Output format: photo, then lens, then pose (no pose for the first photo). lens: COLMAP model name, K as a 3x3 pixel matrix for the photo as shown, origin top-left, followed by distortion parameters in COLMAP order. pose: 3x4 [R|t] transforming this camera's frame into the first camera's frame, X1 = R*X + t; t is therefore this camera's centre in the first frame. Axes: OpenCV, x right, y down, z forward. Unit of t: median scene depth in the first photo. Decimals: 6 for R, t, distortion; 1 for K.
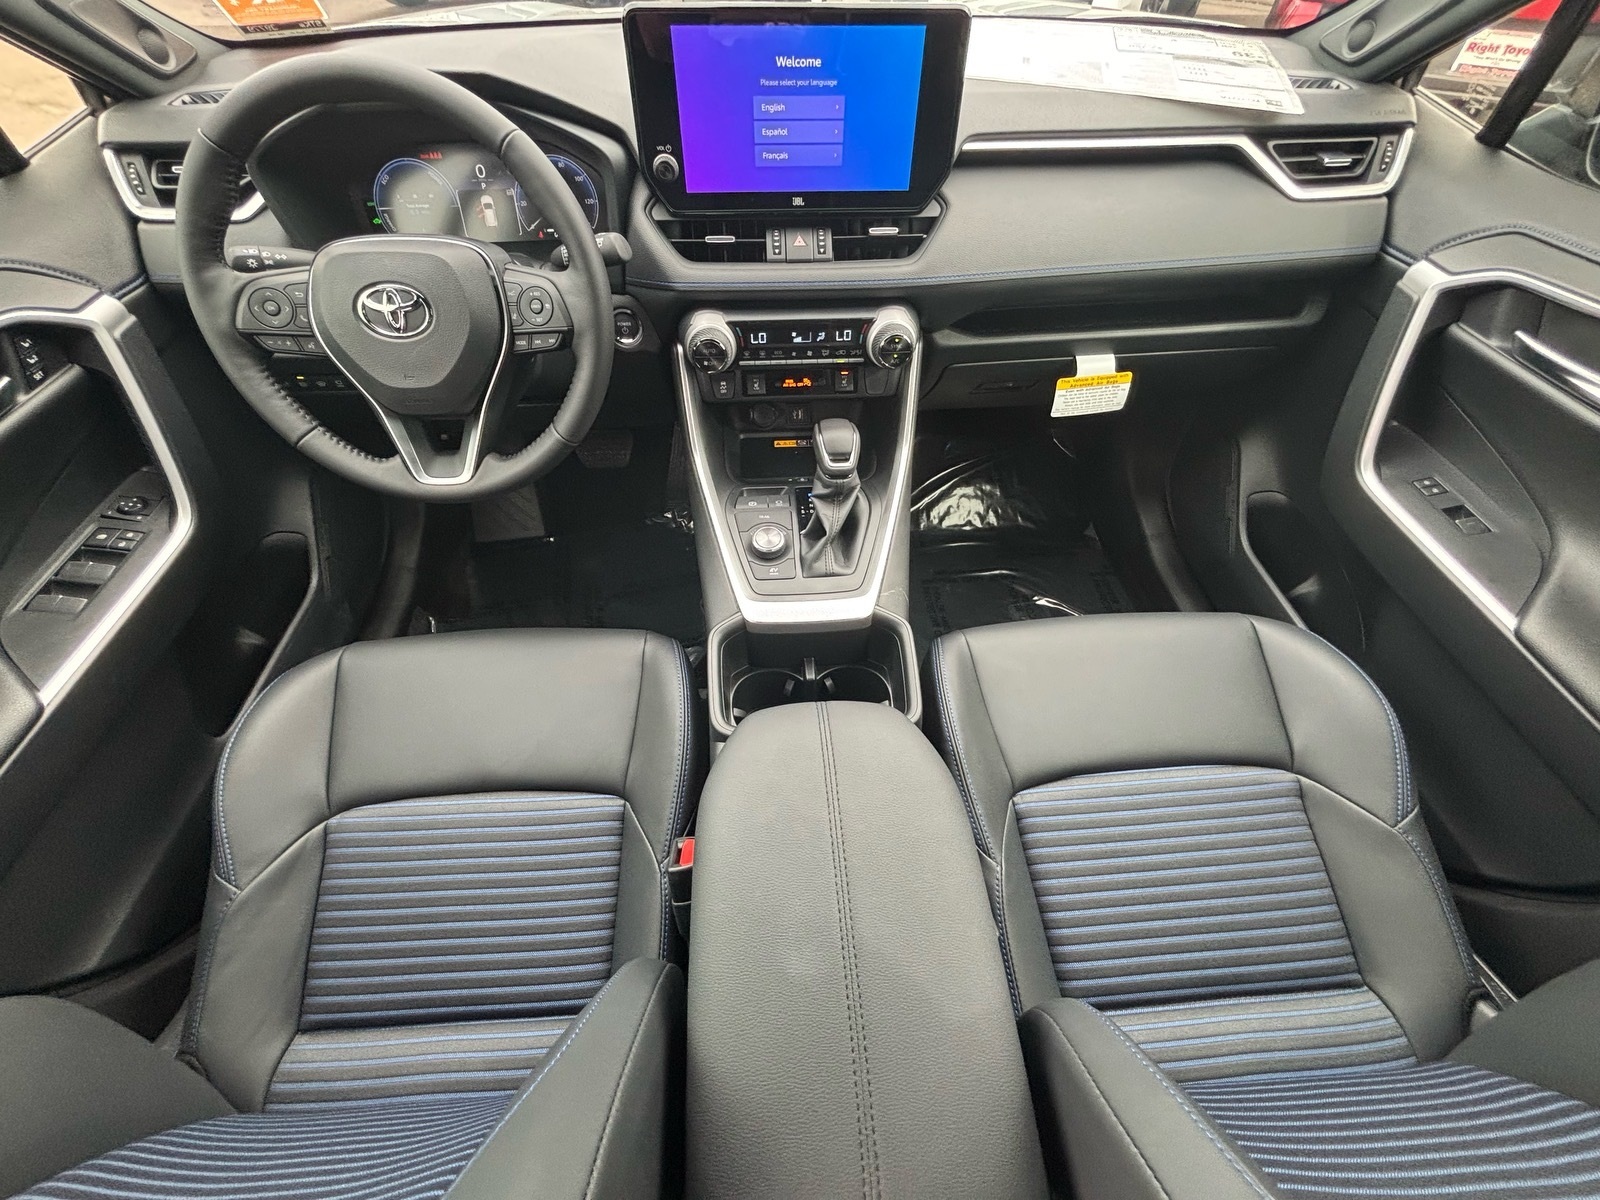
lens RADIAL K [[658.0, 0, 800.0], [0, 658.0, 600.0], [0, 0, 1]] dist [-0.007853, 0.000806]
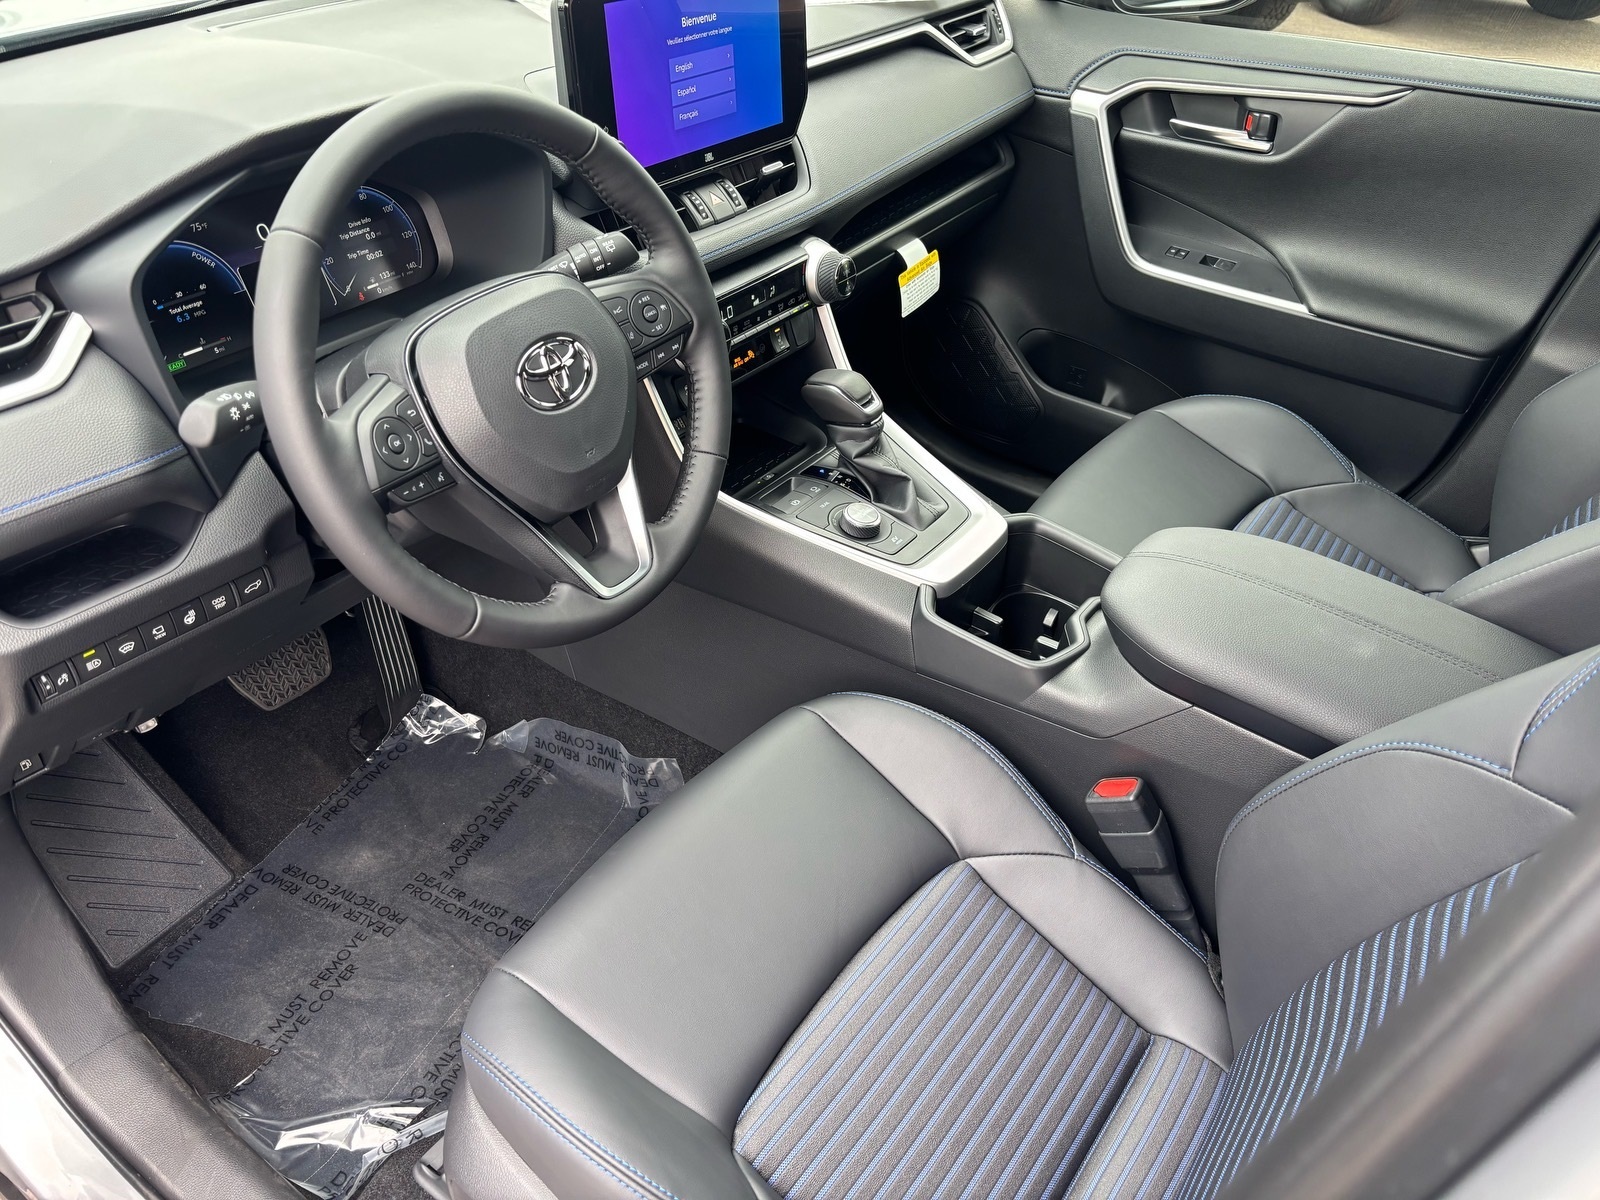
lens RADIAL K [[1238.7, 0, 813.1], [0, 1238.7, 624.1], [0, 0, 1]] dist [0.011967, -0.053402]
pose [[0.621450, -0.450413, 0.641037, -1.185480], [0.565395, 0.824237, 0.031016, -0.064784], [-0.542336, 0.343164, 0.766883, -0.119245]]
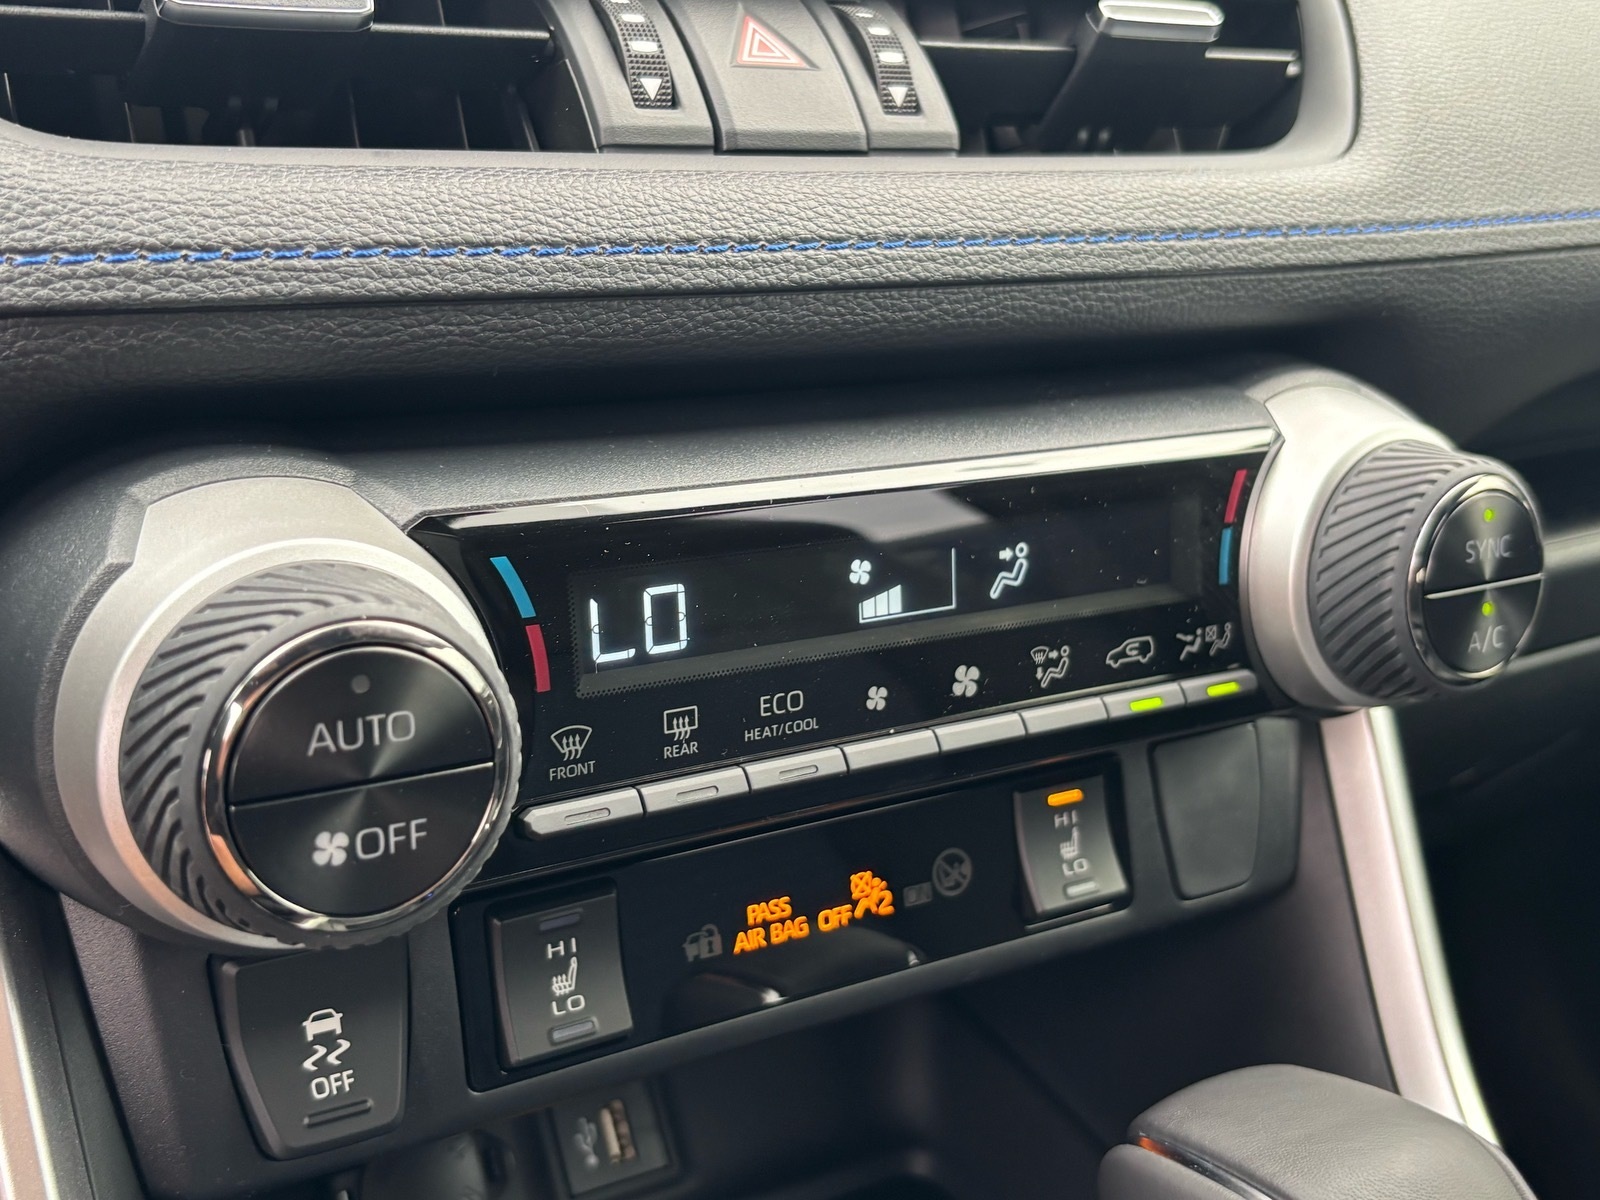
lens RADIAL K [[1798.4, 0, 800.0], [0, 1798.4, 600.0], [0, 0, 1]] dist [0.021094, -0.012922]
pose [[0.880145, -0.111040, 0.461536, -0.204168], [0.328594, 0.844188, -0.423523, -0.240798], [-0.342595, 0.524420, 0.779495, 0.712891]]
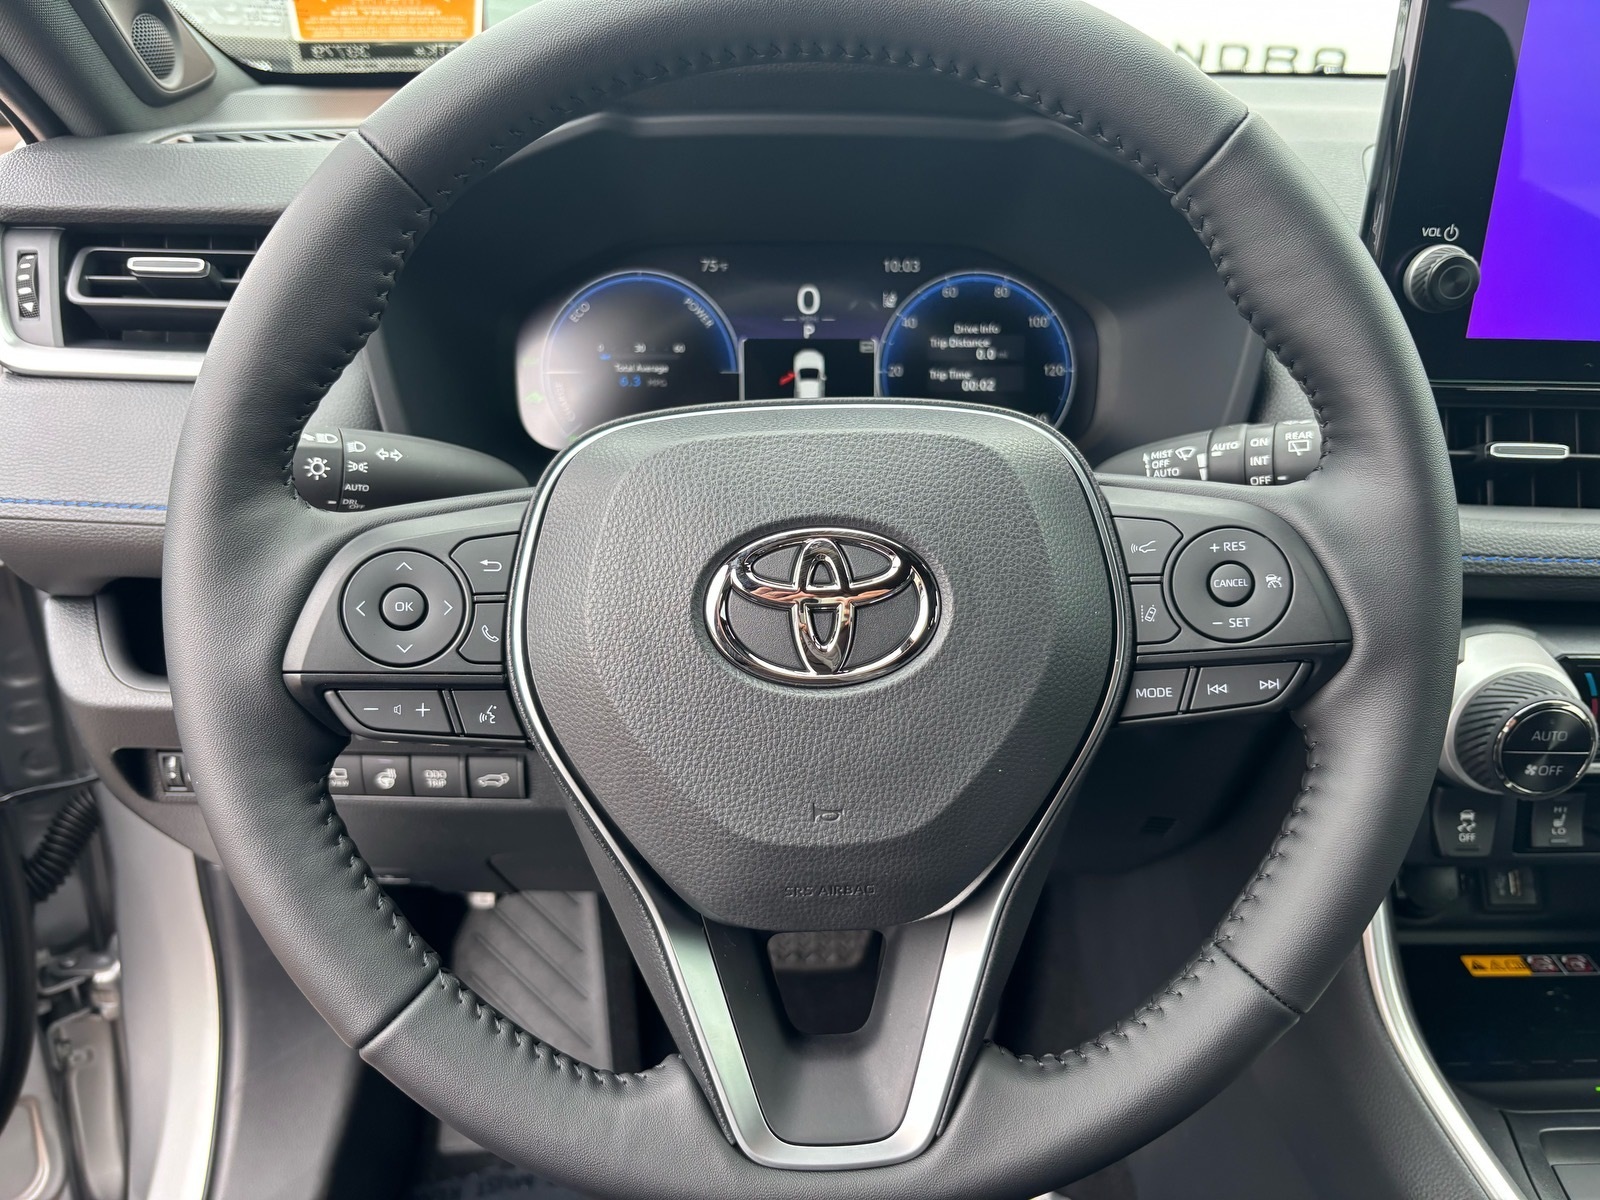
lens RADIAL K [[1238.7, 0, 813.1], [0, 1238.7, 624.1], [0, 0, 1]] dist [0.011967, -0.053402]
pose [[0.999018, 0.024392, -0.036996, -0.477728], [-0.037129, 0.916478, -0.398358, -0.161099], [0.024190, 0.399340, 0.916484, 0.380508]]
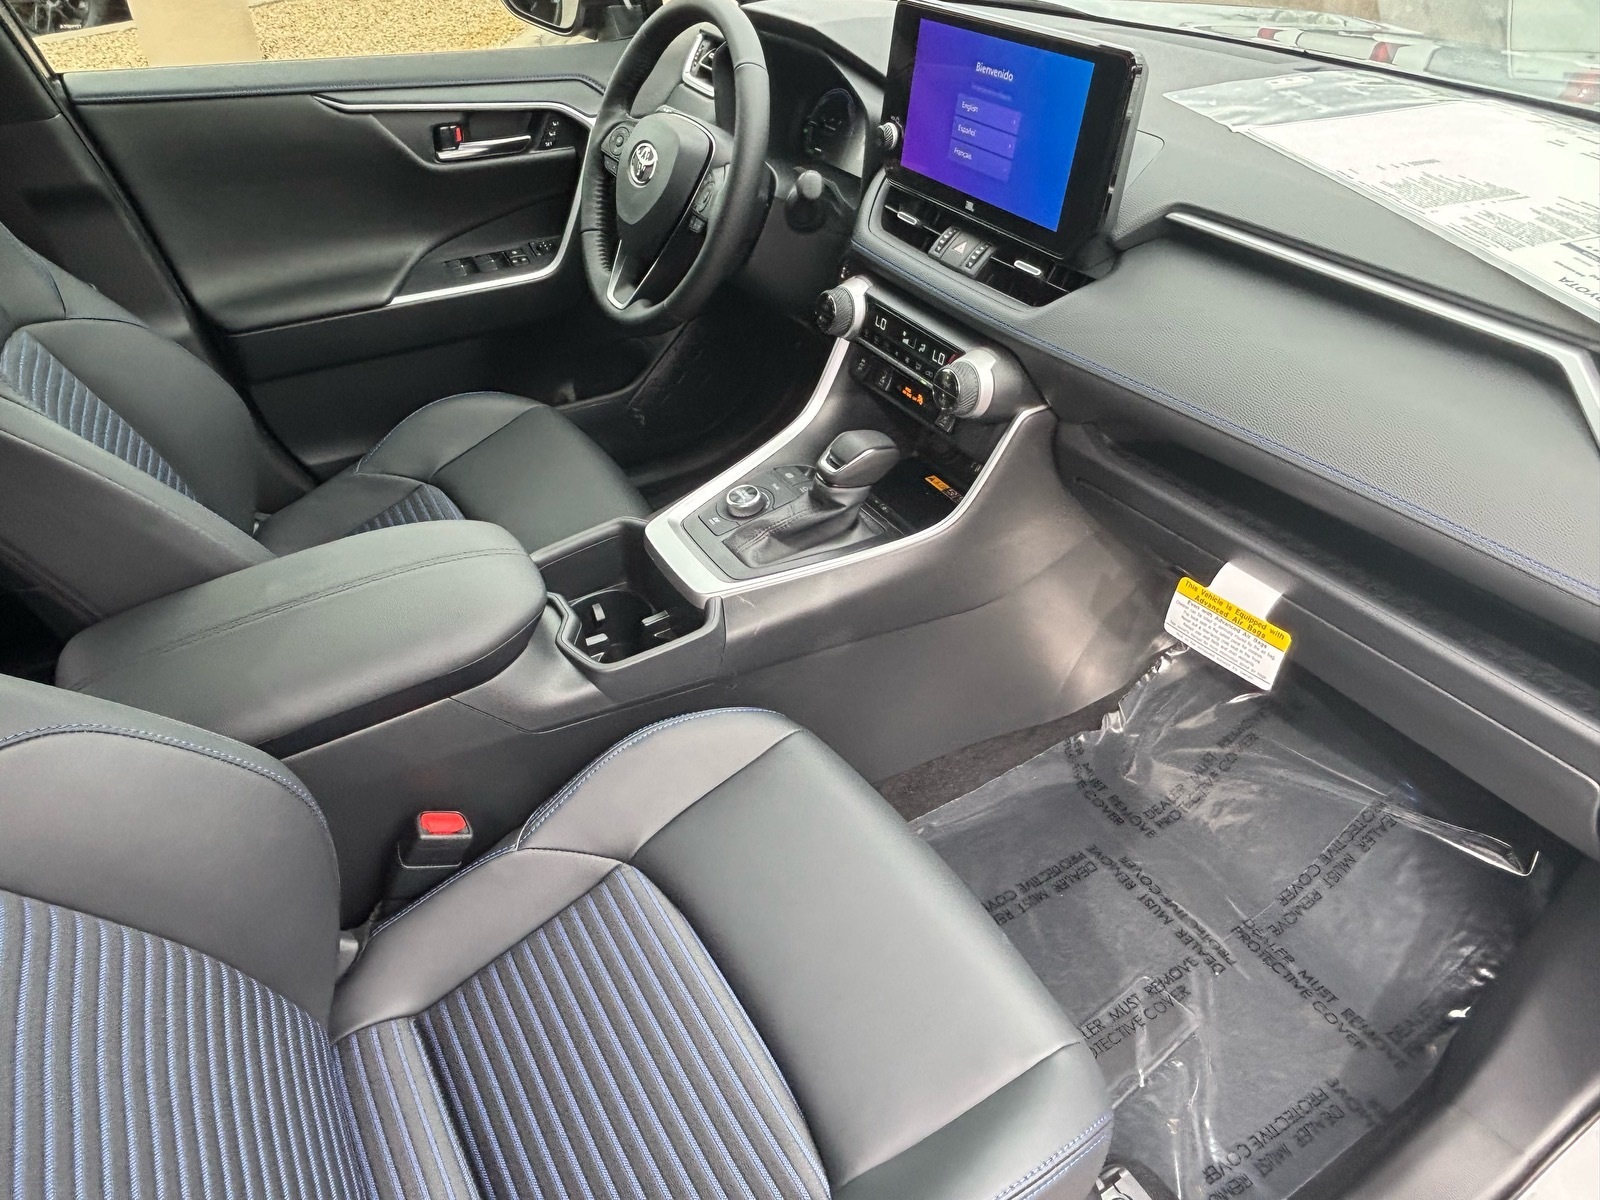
lens RADIAL K [[1030.8, 0, 778.9], [0, 1030.8, 590.3], [0, 0, 1]] dist [-0.002620, -0.001900]
pose [[0.448260, 0.540199, -0.712213, 1.091191], [-0.674751, 0.727073, 0.126788, -0.219660], [0.586322, 0.423733, 0.690418, 0.101991]]
